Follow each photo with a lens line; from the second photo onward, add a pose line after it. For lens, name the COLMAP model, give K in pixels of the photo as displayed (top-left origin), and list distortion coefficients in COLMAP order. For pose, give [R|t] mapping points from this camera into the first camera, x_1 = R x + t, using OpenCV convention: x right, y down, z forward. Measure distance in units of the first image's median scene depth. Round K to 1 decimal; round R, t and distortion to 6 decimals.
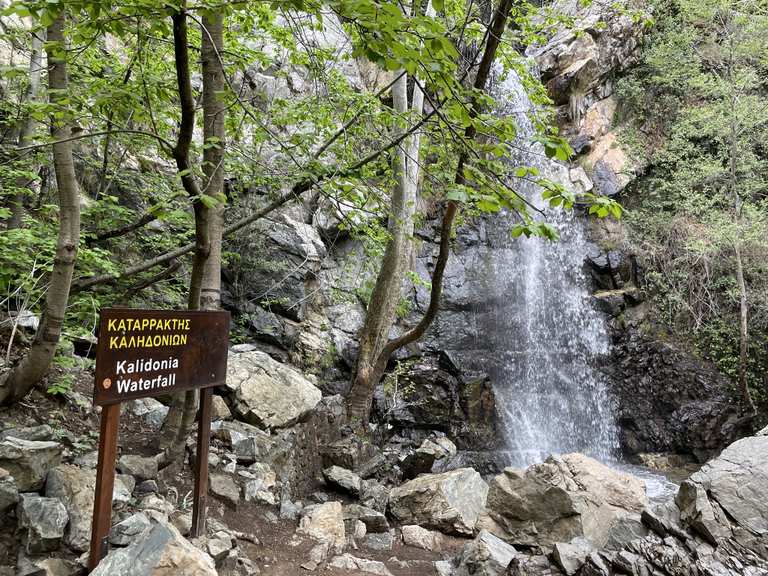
lens RADIAL K [[684.8, 0, 383.7], [0, 684.8, 286.5], [0, 0, 1]] dist [0.042534, -0.051690]
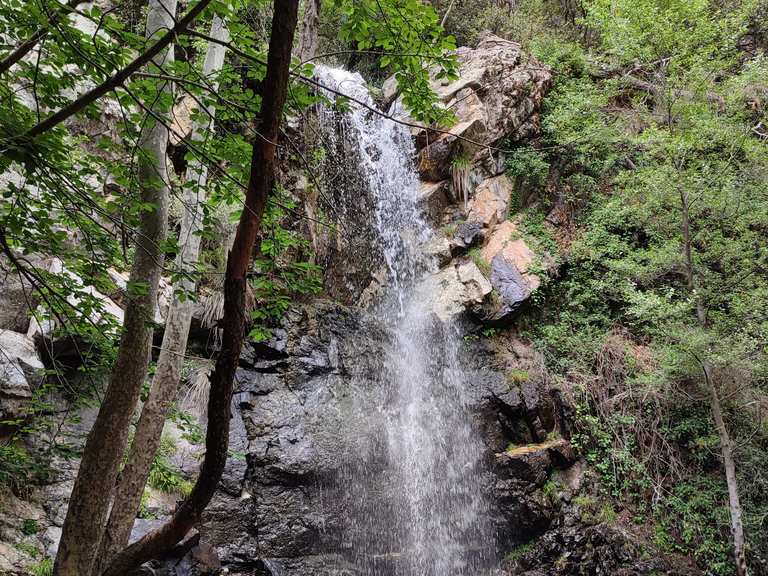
lens RADIAL K [[684.8, 0, 386.4], [0, 684.8, 288.6], [0, 0, 1]] dist [0.042534, -0.051690]
pose [[0.980237, 0.021241, 0.196682, 0.065978], [0.029906, 0.966881, -0.253468, 0.023887], [-0.195552, 0.254341, 0.947138, 0.371400]]
